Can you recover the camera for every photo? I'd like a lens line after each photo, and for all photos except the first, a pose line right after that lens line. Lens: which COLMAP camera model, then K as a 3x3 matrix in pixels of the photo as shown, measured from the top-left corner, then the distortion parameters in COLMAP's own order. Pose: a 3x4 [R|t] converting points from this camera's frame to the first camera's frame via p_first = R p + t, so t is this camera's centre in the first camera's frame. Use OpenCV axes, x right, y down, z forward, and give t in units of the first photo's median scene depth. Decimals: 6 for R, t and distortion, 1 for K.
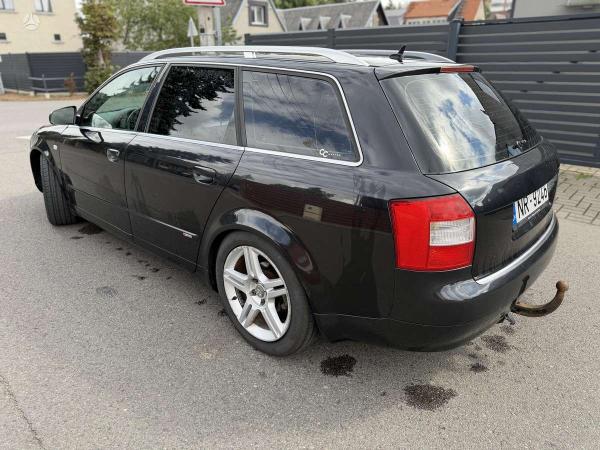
lens RADIAL K [[431.0, 0, 307.3], [0, 431.0, 200.8], [0, 0, 1]] dist [-0.004275, -0.003285]
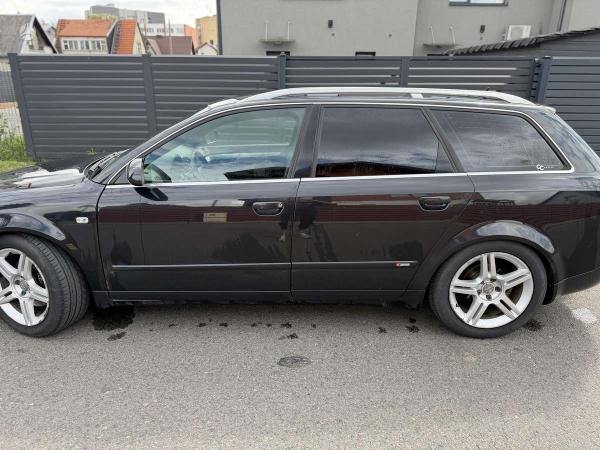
lens RADIAL K [[413.6, 0, 300.0], [0, 413.6, 225.0], [0, 0, 1]] dist [0.048773, -0.069127]
pose [[0.745223, -0.198514, 0.636581, -0.944869], [0.190152, 0.978285, 0.082467, -0.126070], [-0.639129, 0.059591, 0.766788, 0.335850]]
